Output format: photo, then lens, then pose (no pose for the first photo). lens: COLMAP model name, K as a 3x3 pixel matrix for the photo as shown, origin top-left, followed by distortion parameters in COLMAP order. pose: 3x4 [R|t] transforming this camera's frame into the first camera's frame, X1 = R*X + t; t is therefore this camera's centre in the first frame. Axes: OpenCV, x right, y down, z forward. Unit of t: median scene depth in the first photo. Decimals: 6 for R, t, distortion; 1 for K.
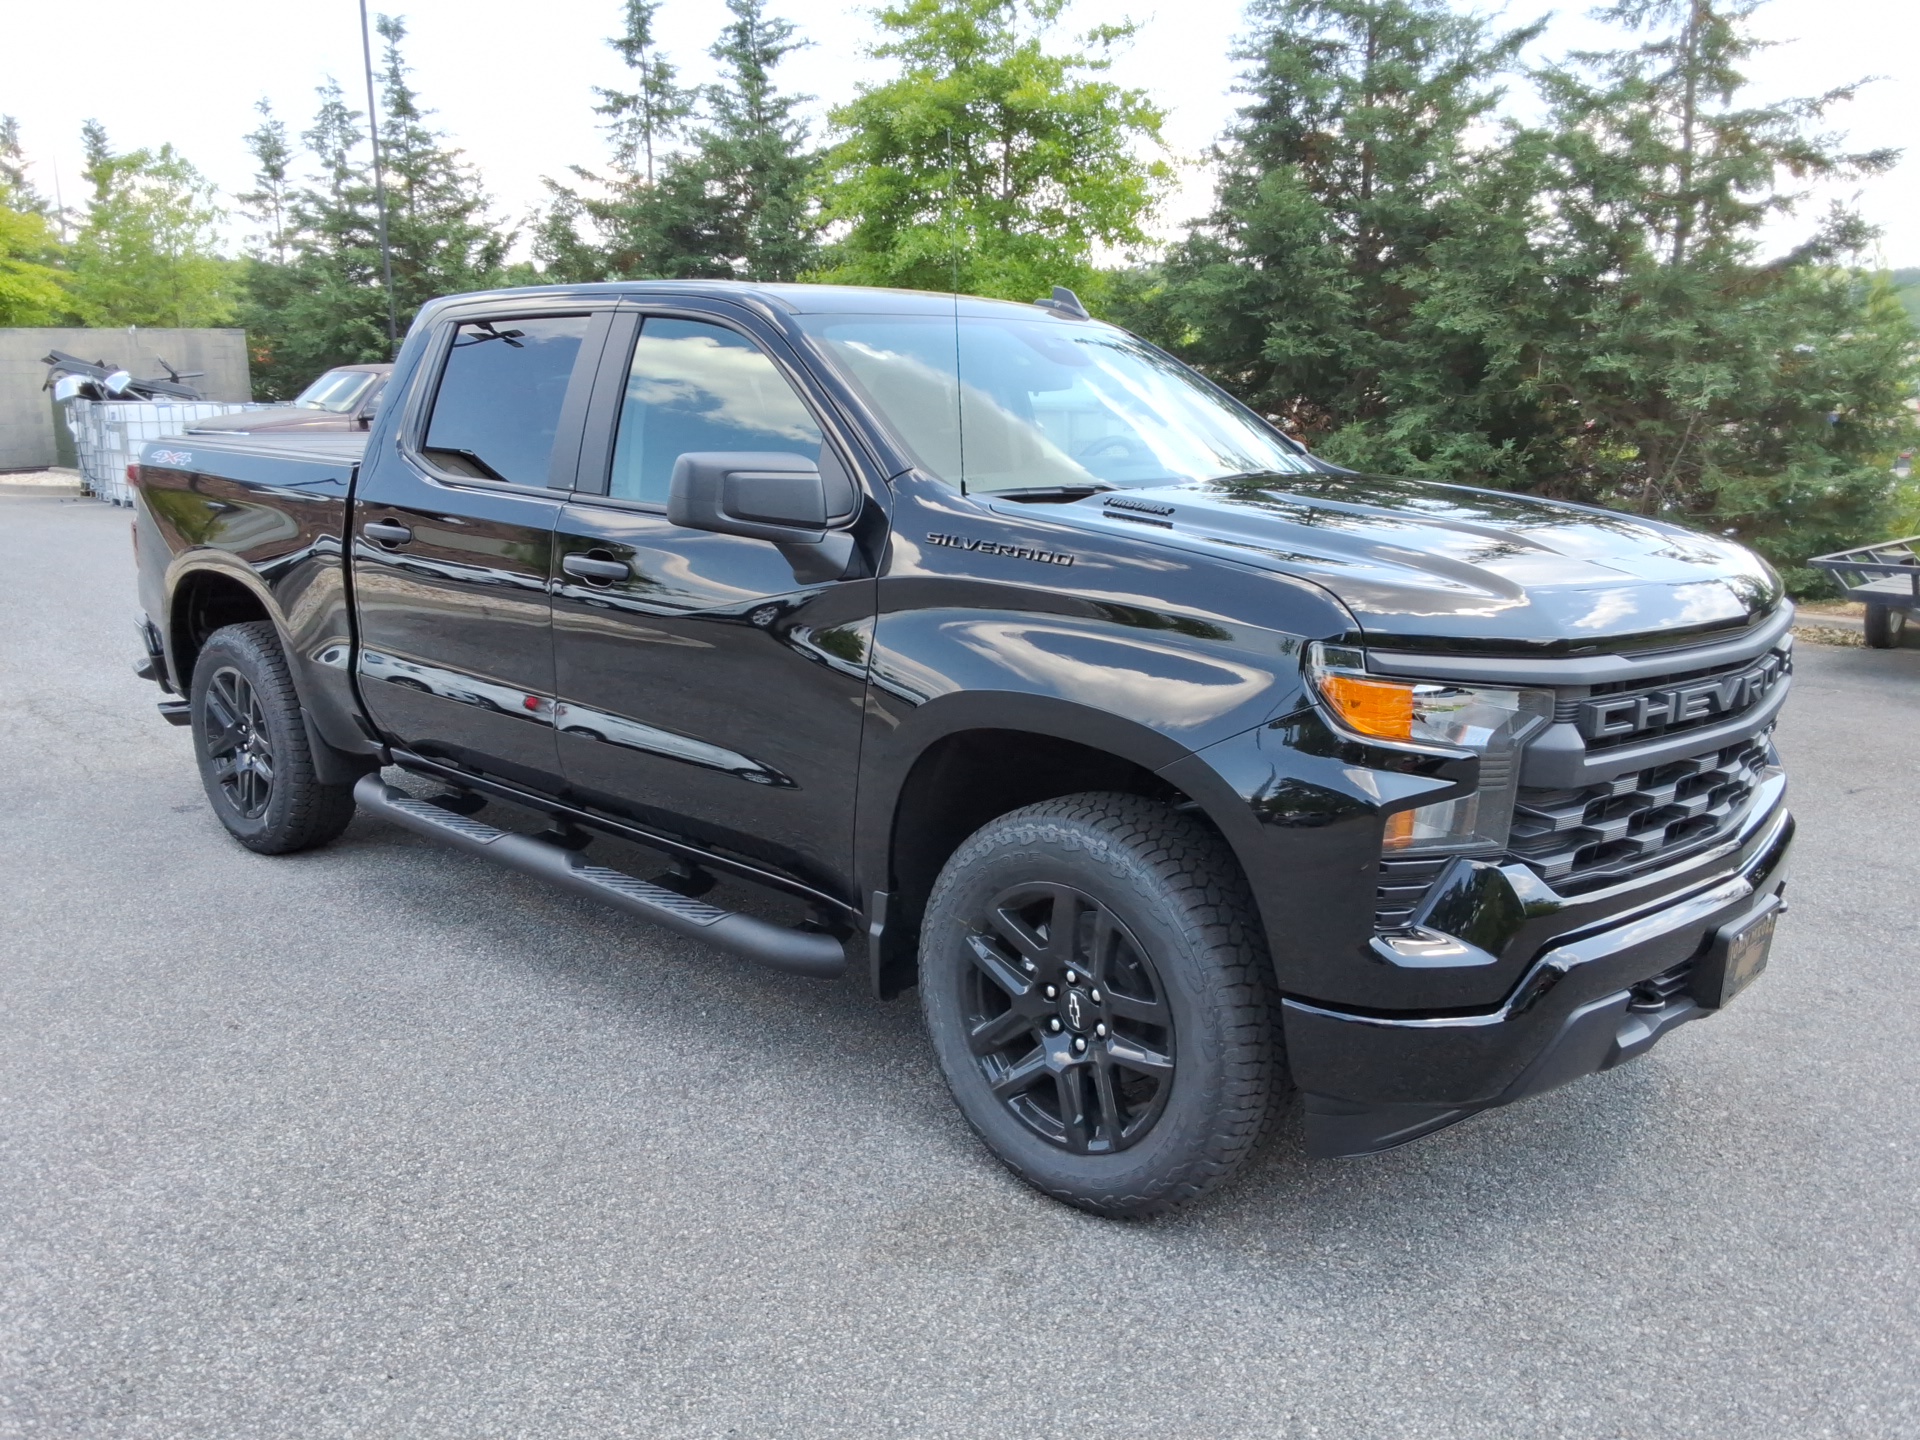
lens RADIAL K [[1580.9, 0, 960.0], [0, 1580.9, 720.0], [0, 0, 1]] dist [0.066460, -0.098009]
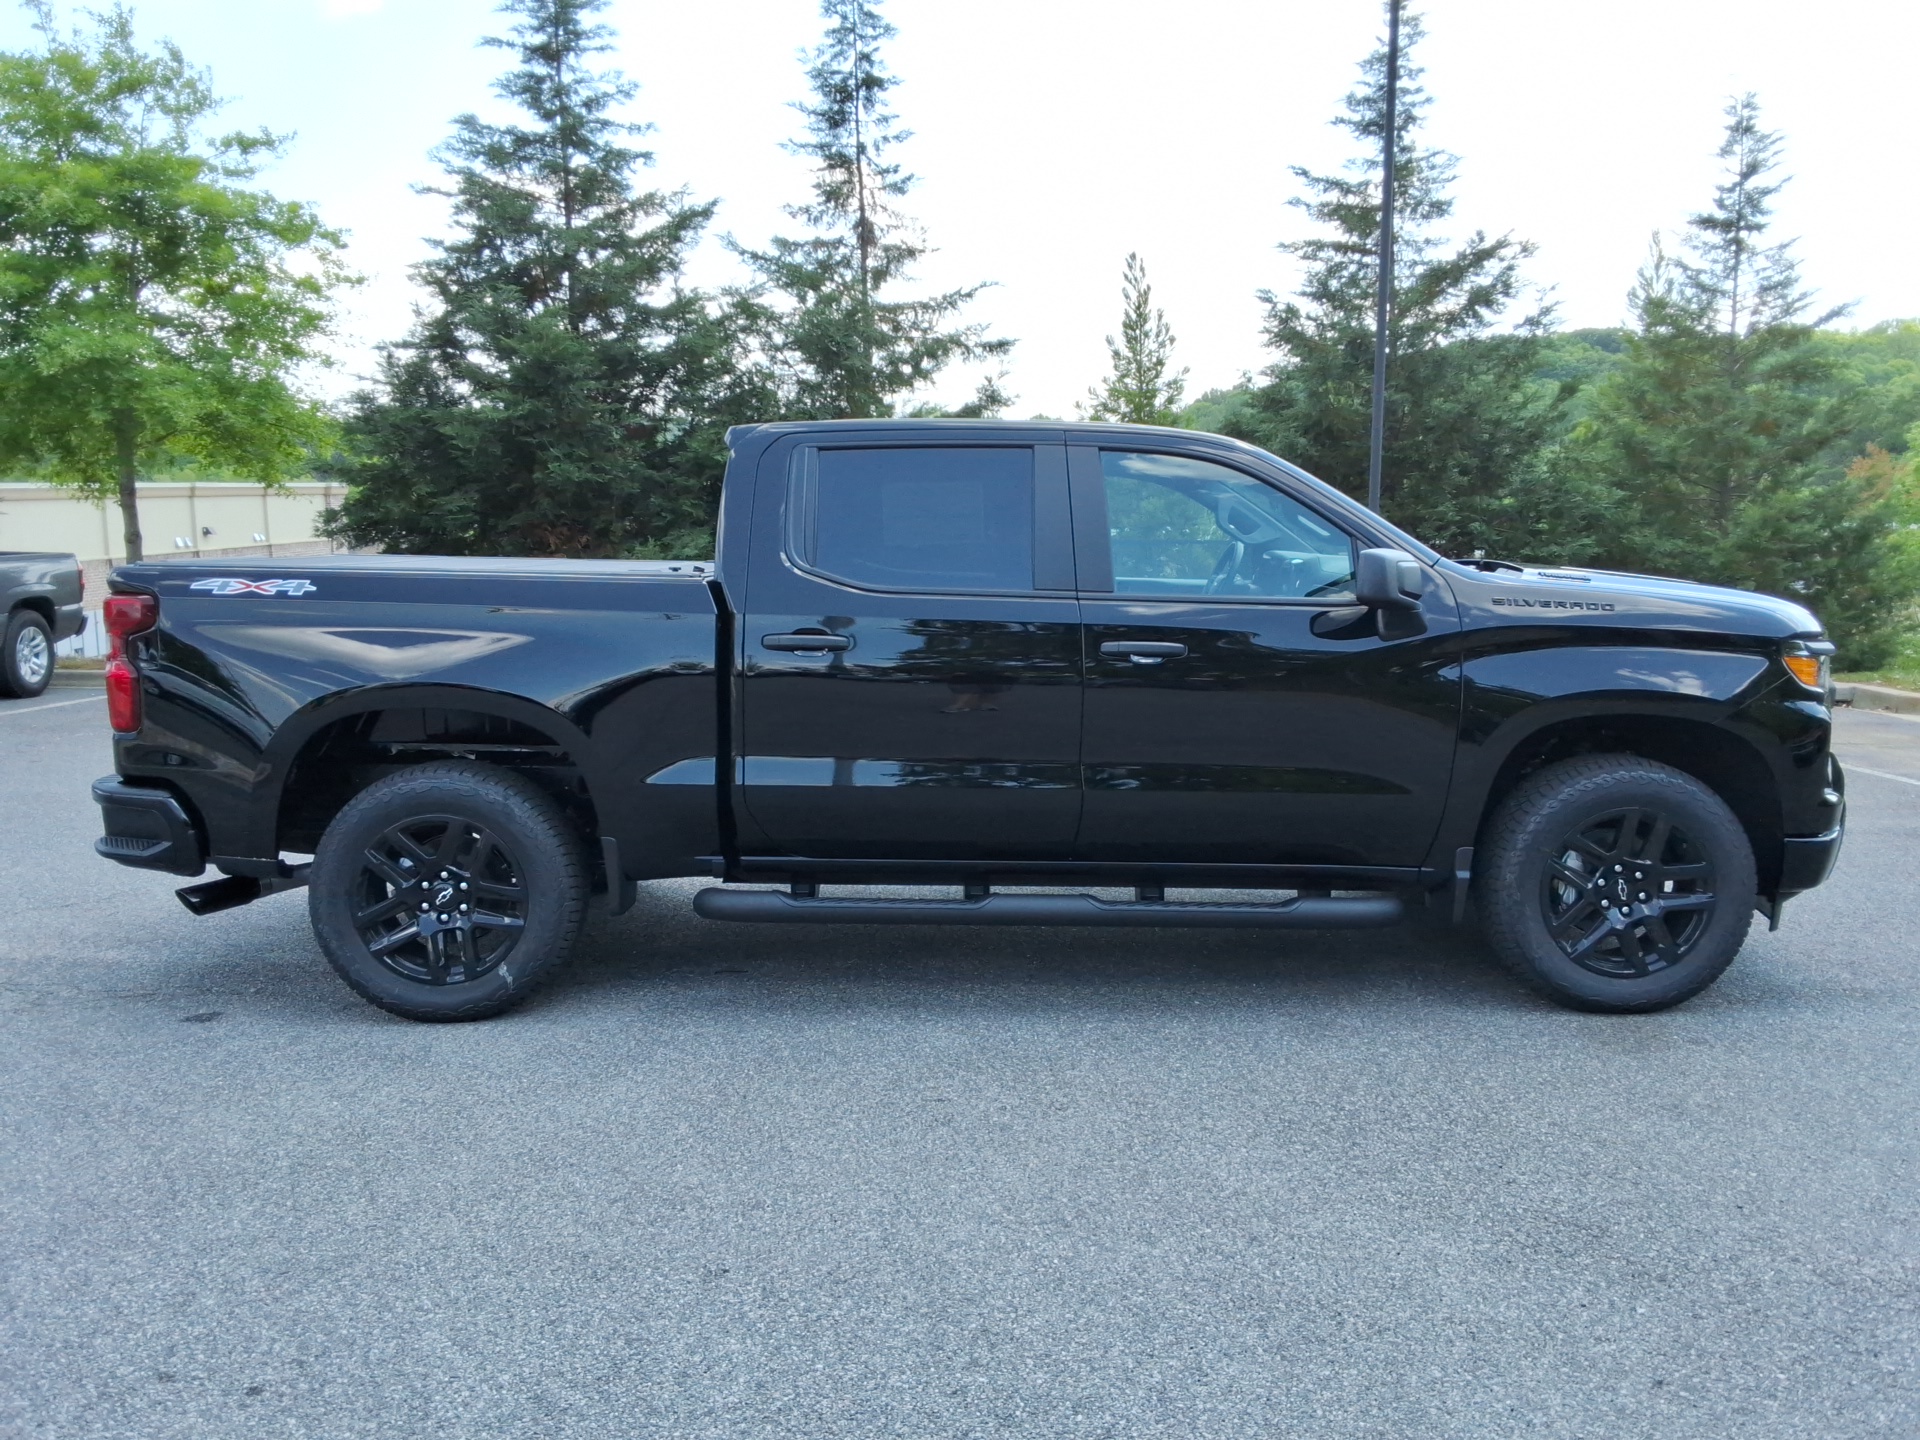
lens RADIAL K [[1580.9, 0, 960.0], [0, 1580.9, 720.0], [0, 0, 1]] dist [0.066460, -0.098009]
pose [[0.729507, -0.084539, 0.678728, -0.270085], [0.135551, 0.990519, -0.022318, -0.007577], [-0.670406, 0.108283, 0.734050, 0.045033]]
